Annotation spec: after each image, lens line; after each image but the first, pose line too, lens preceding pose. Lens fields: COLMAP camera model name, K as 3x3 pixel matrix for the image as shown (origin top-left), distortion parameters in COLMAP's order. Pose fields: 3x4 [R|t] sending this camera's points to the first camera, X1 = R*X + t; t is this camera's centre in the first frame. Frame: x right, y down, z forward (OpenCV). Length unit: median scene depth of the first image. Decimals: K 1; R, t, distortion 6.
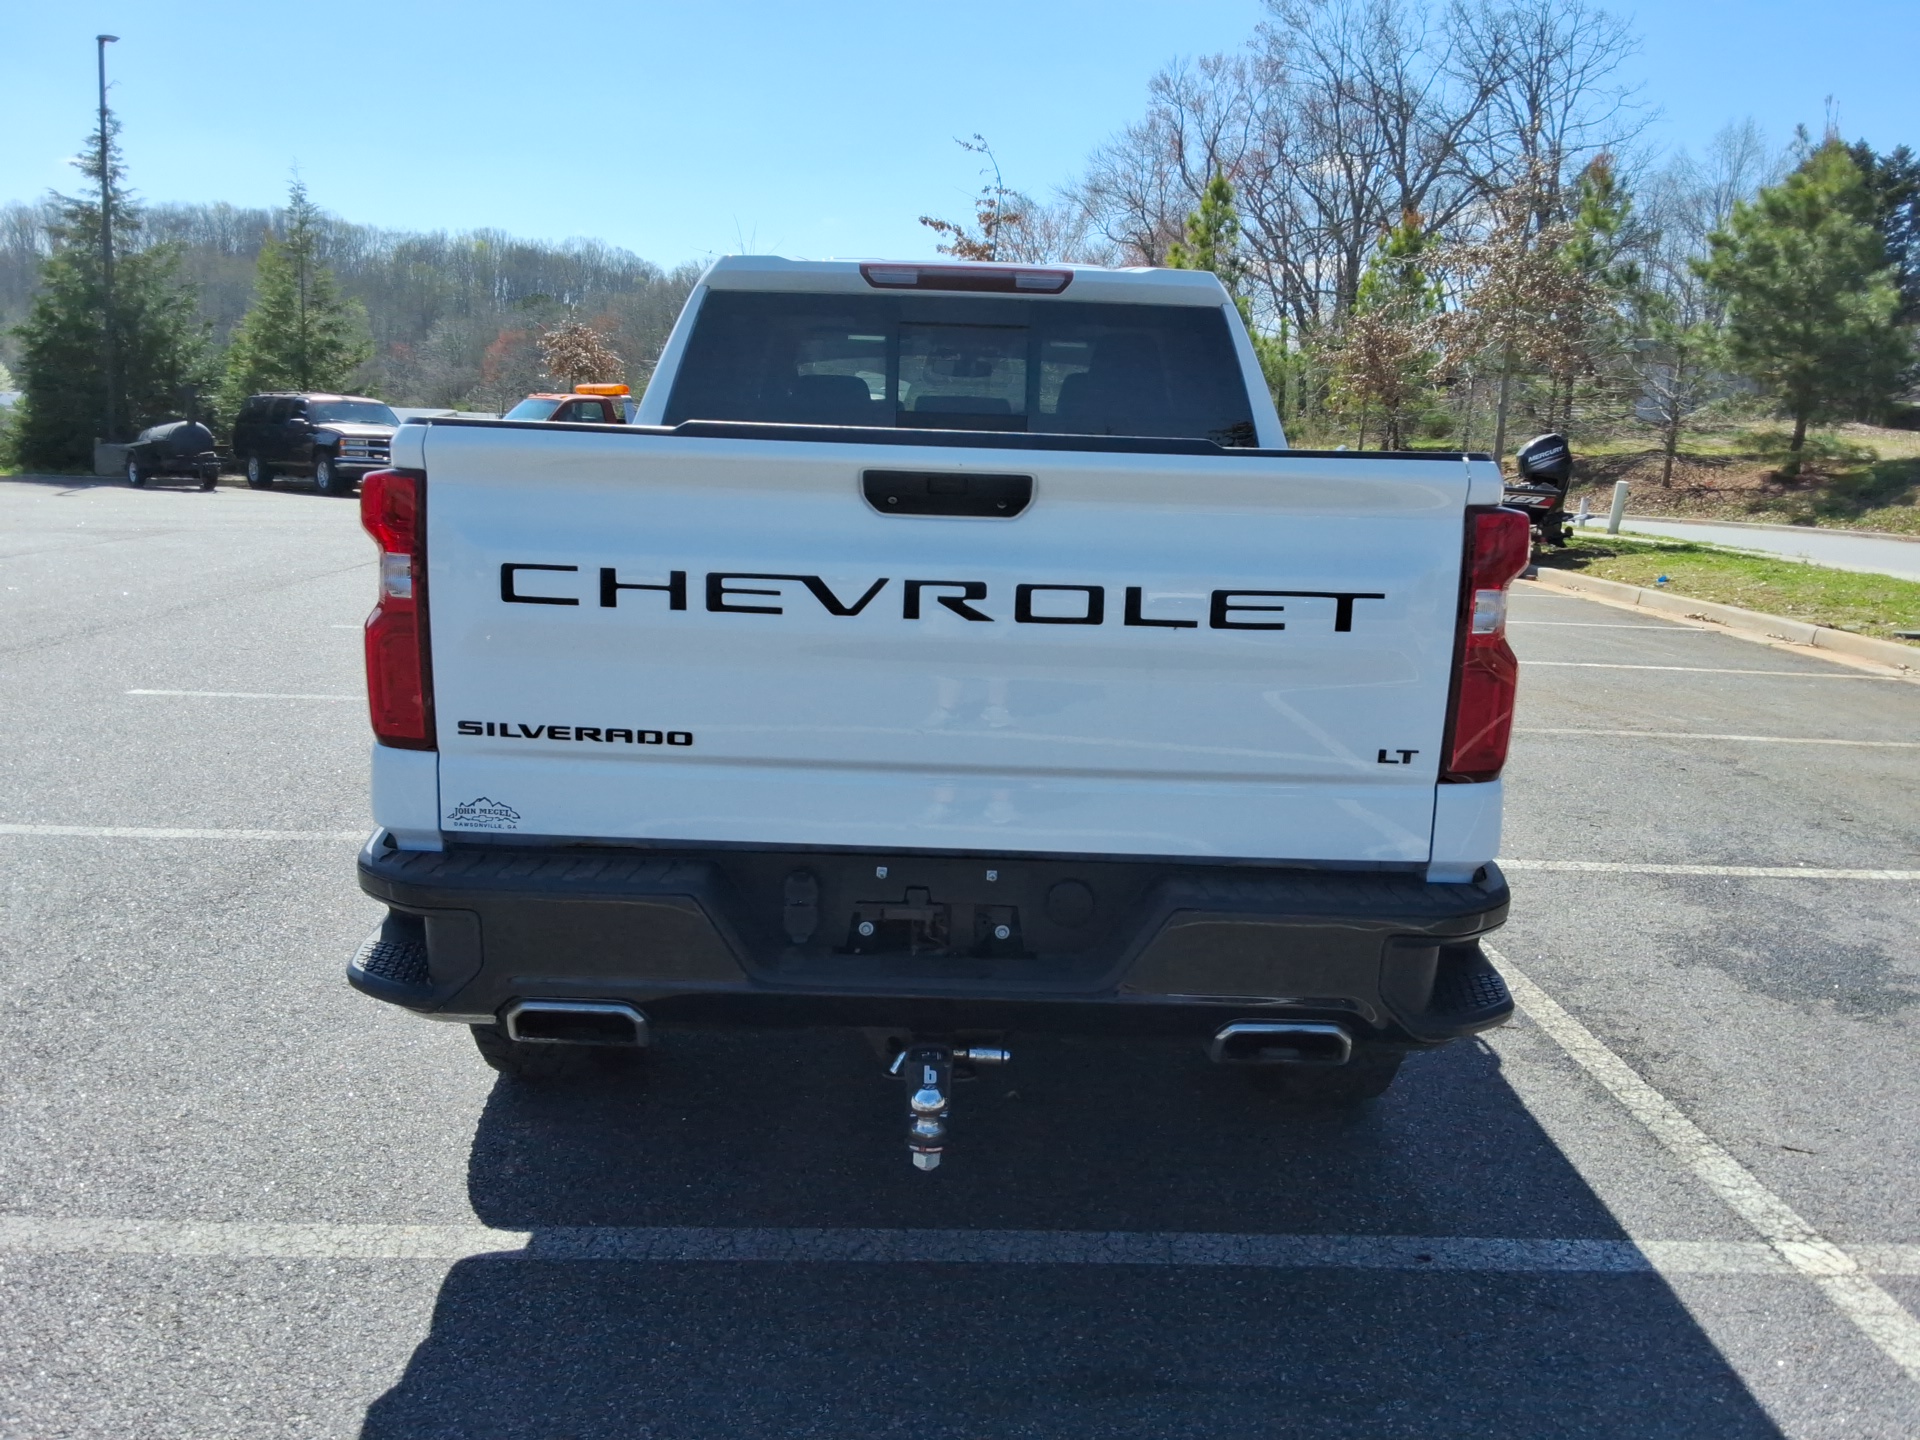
lens RADIAL K [[1535.0, 0, 974.0], [0, 1535.0, 721.9], [0, 0, 1]] dist [0.065628, -0.081657]
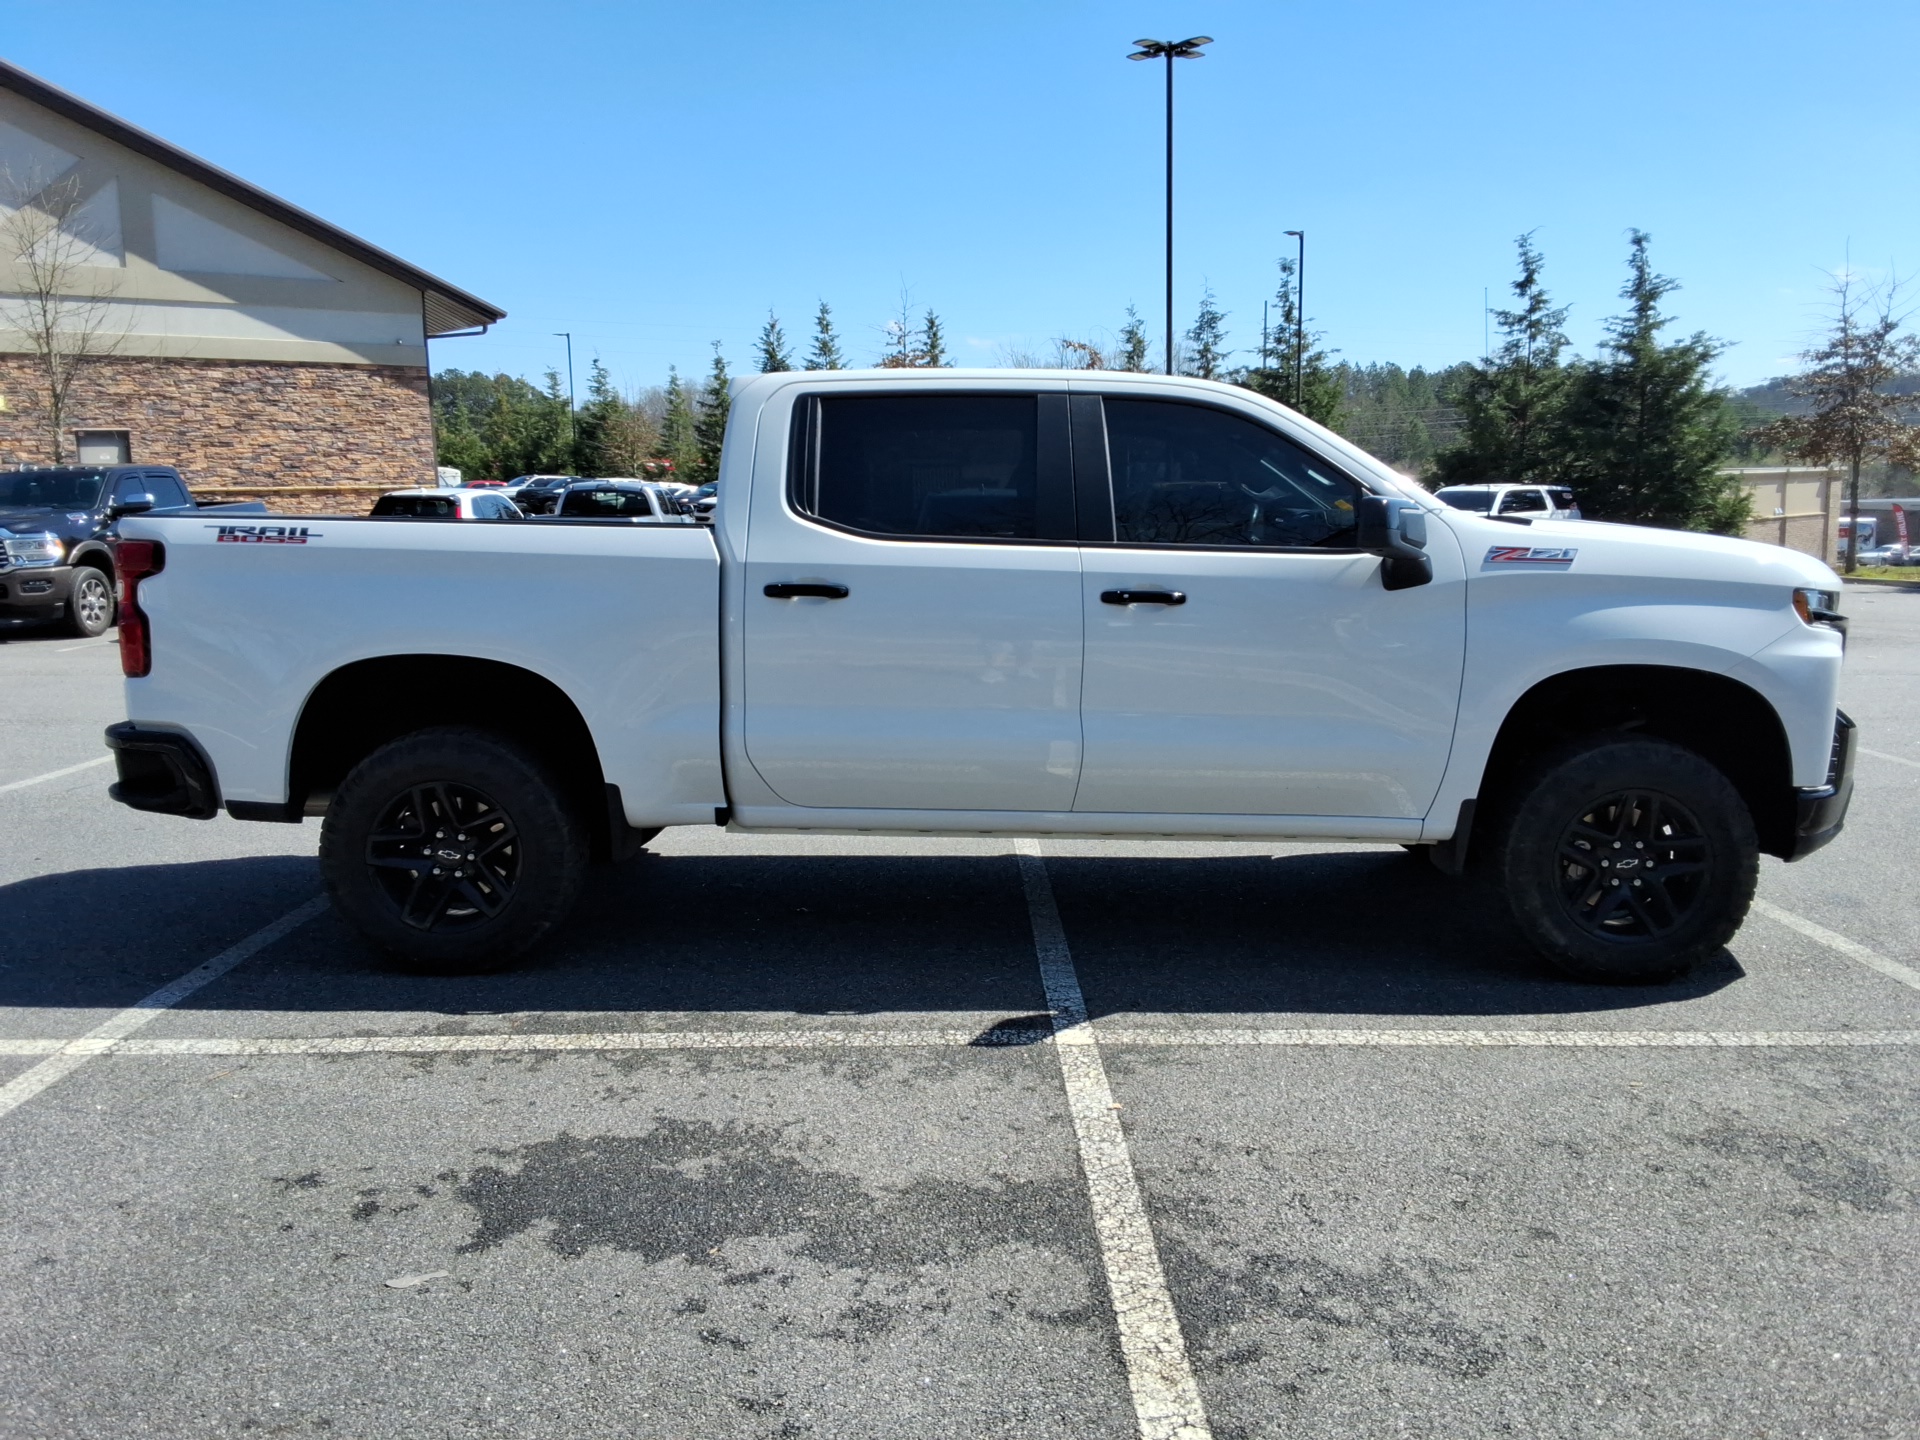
lens RADIAL K [[1535.0, 0, 956.2], [0, 1535.0, 728.2], [0, 0, 1]] dist [0.065628, -0.081657]
pose [[-0.014450, 0.101691, -0.994711, 2.329828], [-0.185970, 0.977184, 0.102601, -0.302760], [0.982449, 0.186469, 0.004791, 2.066012]]
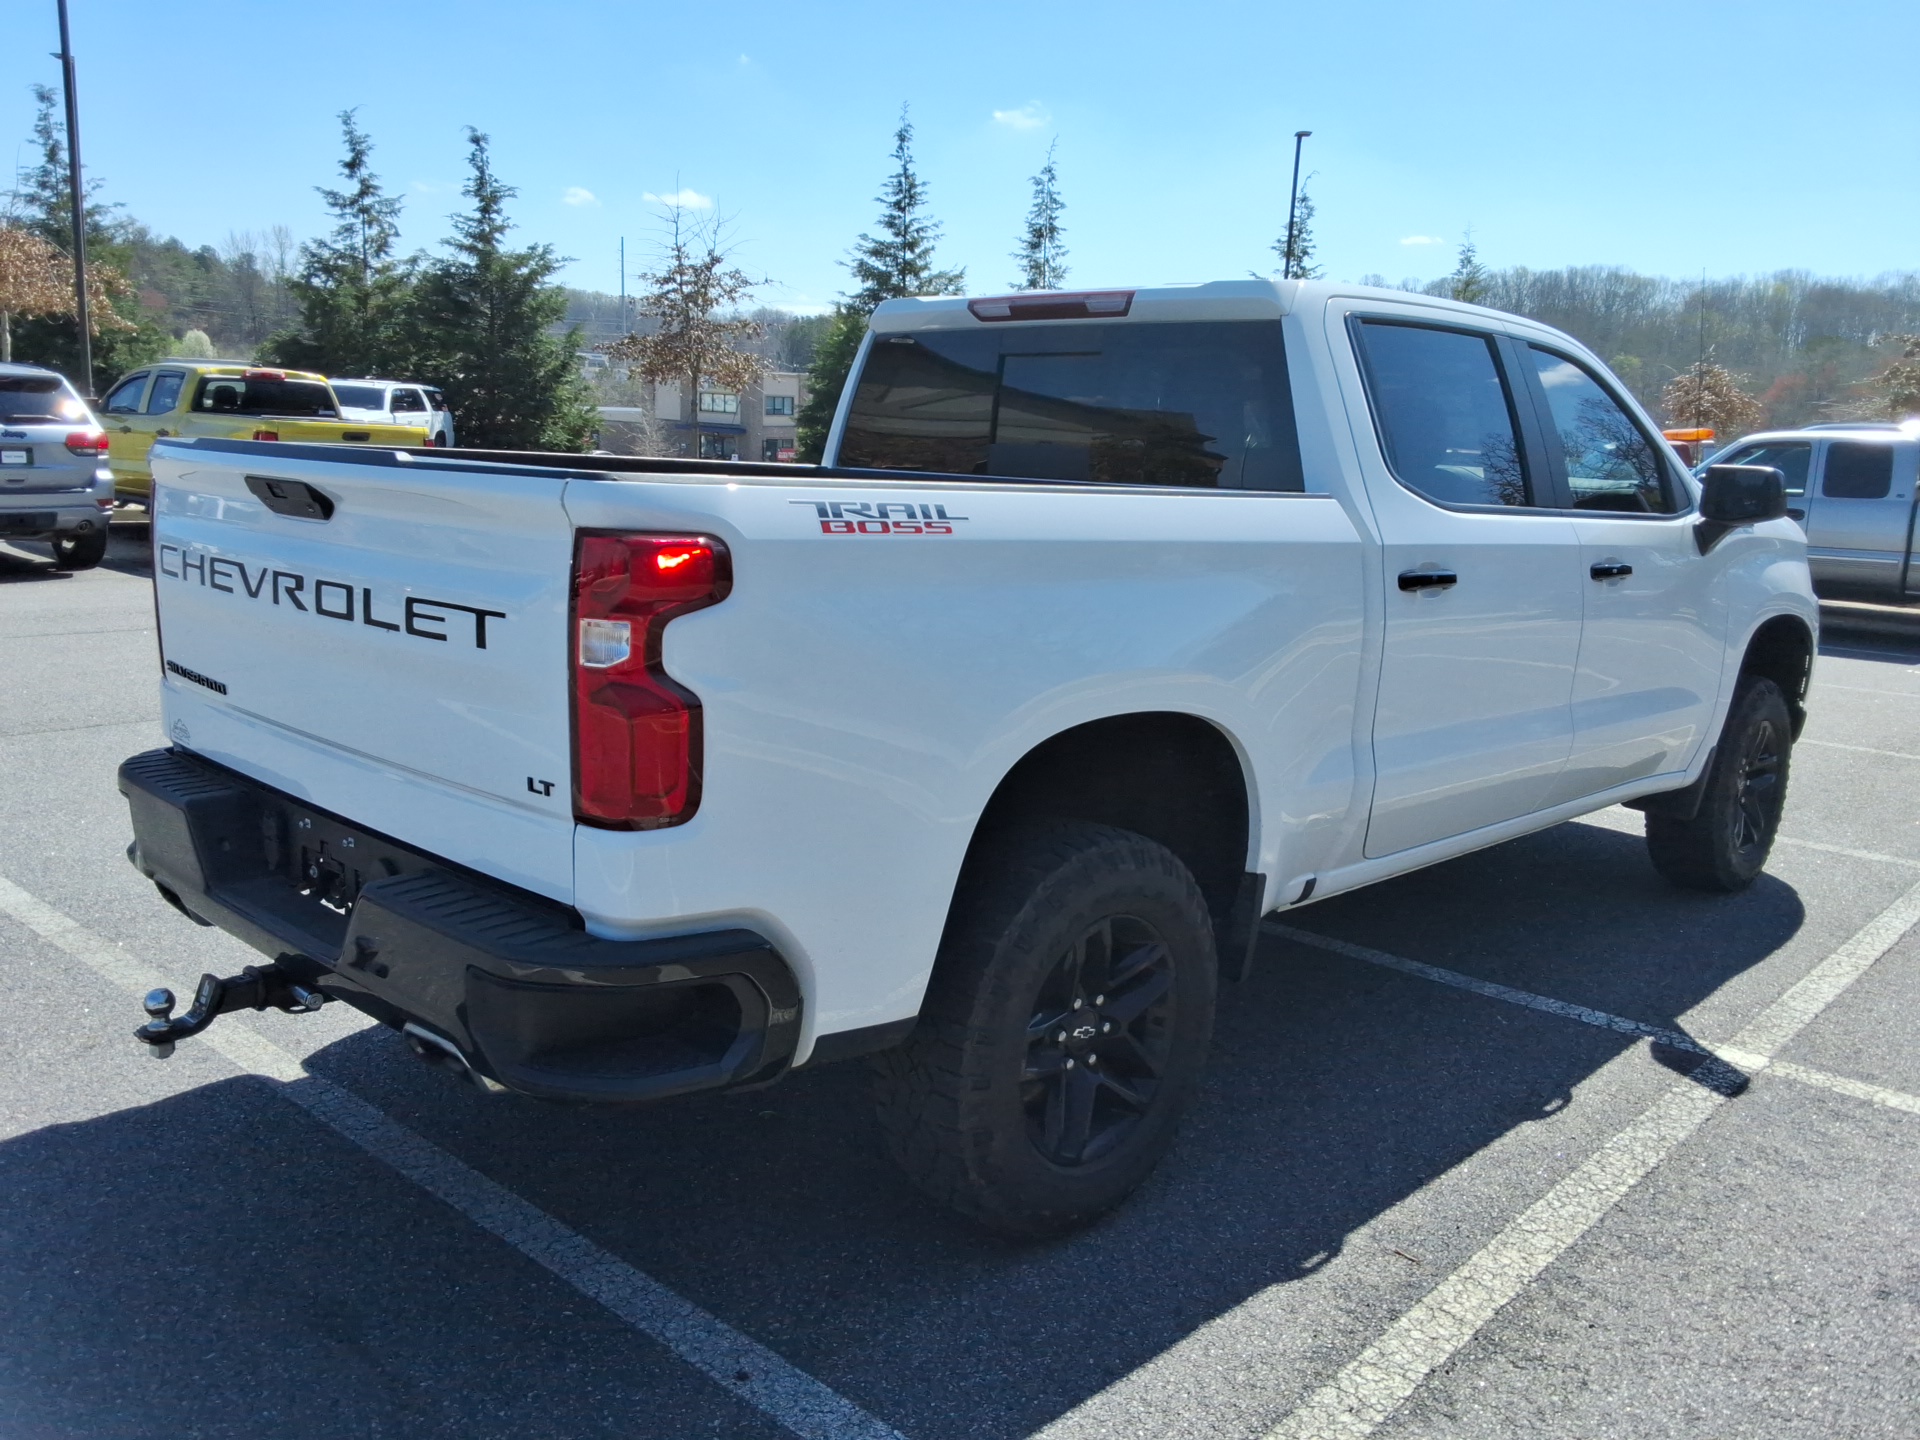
lens RADIAL K [[1535.0, 0, 981.1], [0, 1535.0, 720.1], [0, 0, 1]] dist [0.065628, -0.081657]
pose [[0.727203, 0.117562, -0.676280, 1.103979], [-0.140034, 0.989913, 0.021504, -0.076438], [0.671986, 0.079064, 0.736331, 0.473735]]
